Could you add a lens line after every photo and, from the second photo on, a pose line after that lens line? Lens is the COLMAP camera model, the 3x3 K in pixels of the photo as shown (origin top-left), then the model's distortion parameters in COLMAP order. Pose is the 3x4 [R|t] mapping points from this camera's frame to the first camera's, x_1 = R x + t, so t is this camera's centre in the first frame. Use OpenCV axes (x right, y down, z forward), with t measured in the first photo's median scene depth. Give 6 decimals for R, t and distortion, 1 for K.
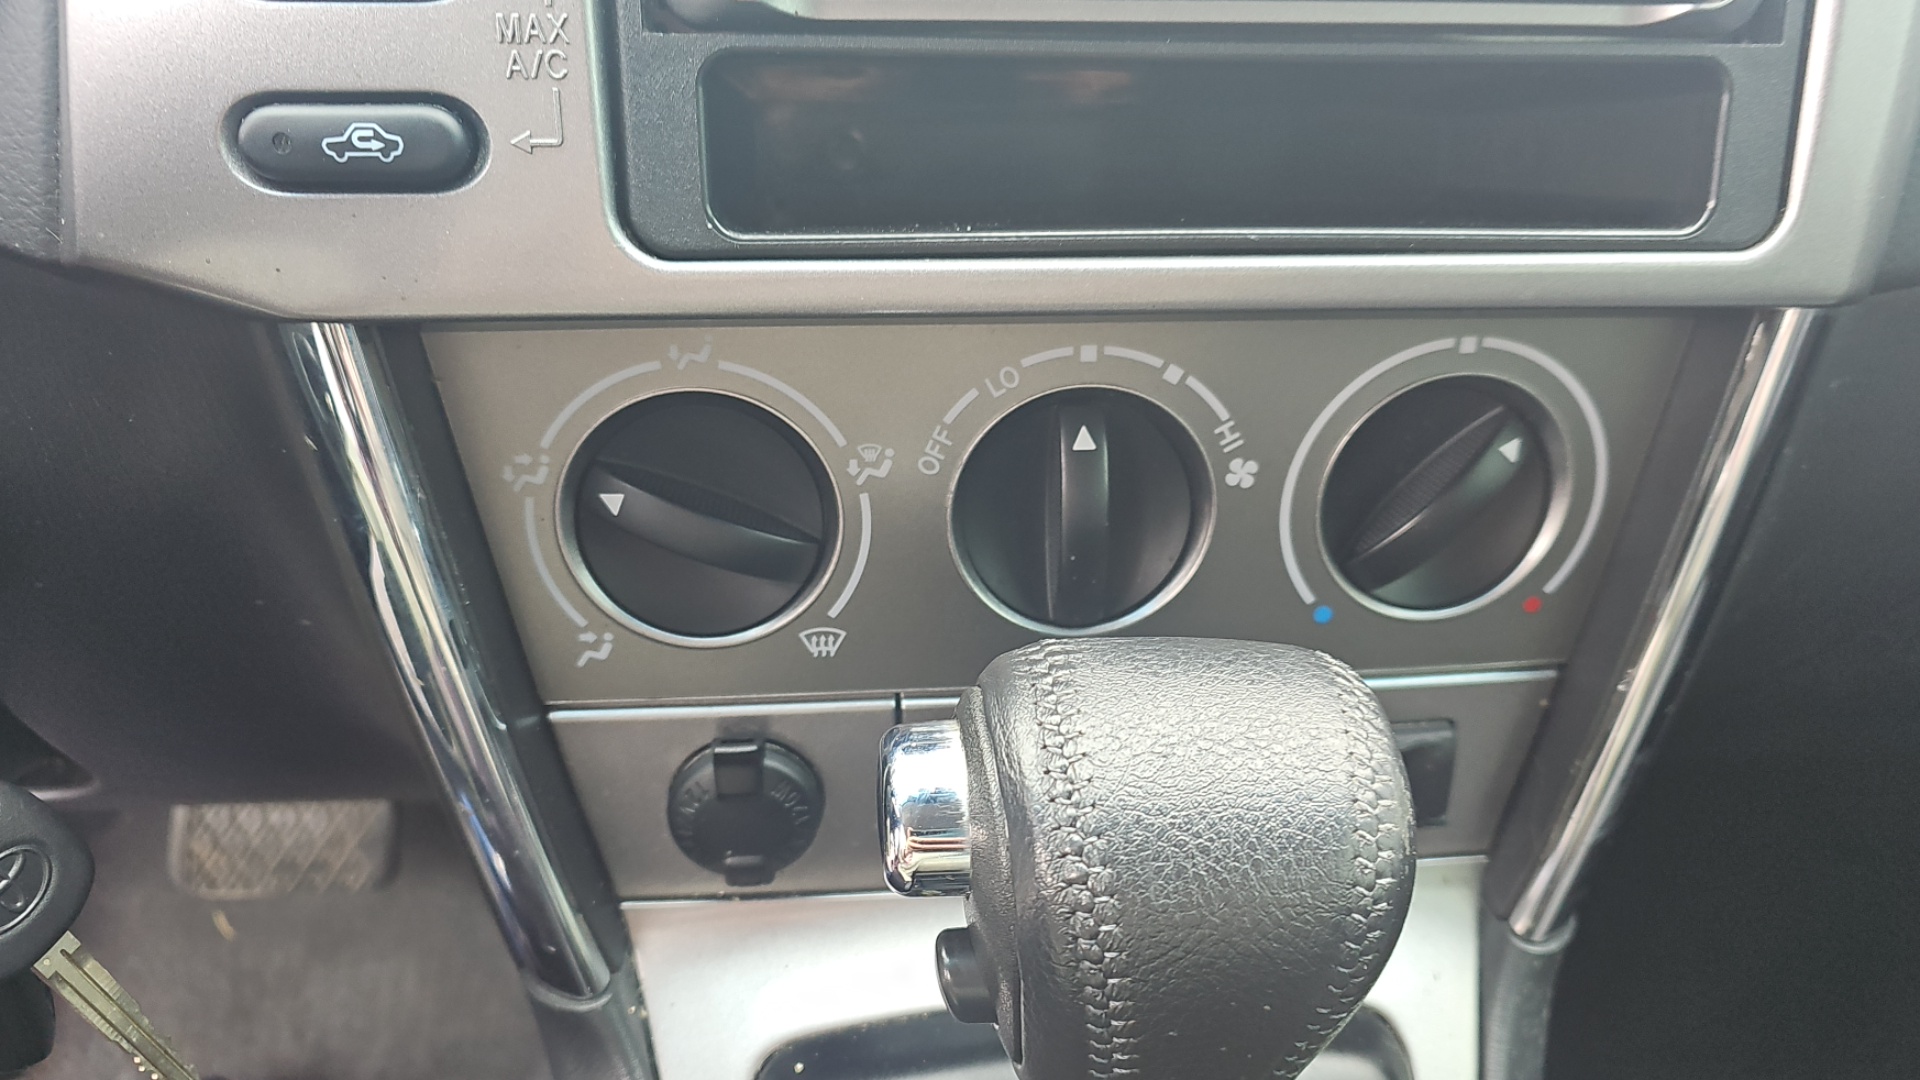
lens RADIAL K [[1387.8, 0, 1002.8], [0, 1387.8, 530.9], [0, 0, 1]] dist [0.048426, -0.032136]
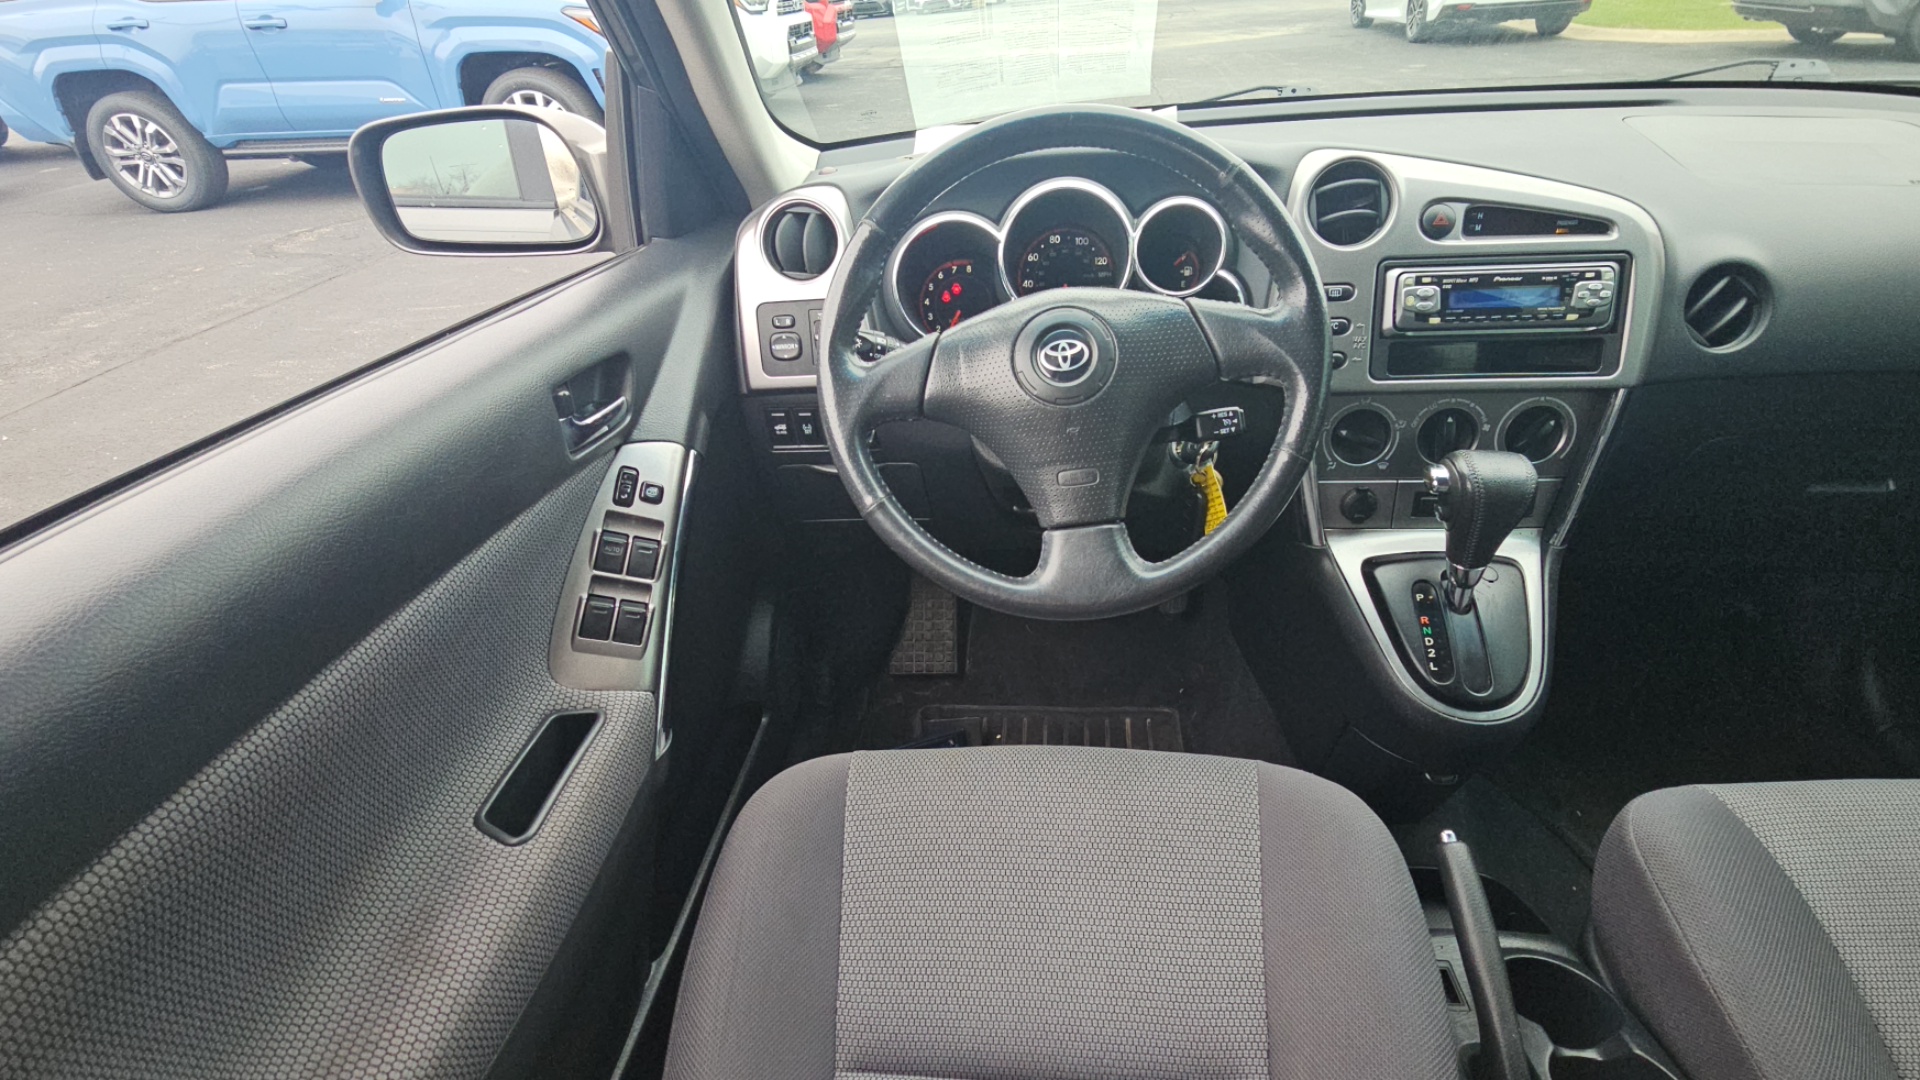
lens RADIAL K [[857.6, 0, 977.4], [0, 857.6, 546.0], [0, 0, 1]] dist [0.008677, -0.006734]
pose [[0.979123, 0.021851, -0.202090, -0.892698], [-0.028277, 0.999180, -0.028964, 0.480446], [0.201292, 0.034074, 0.978939, -2.091810]]
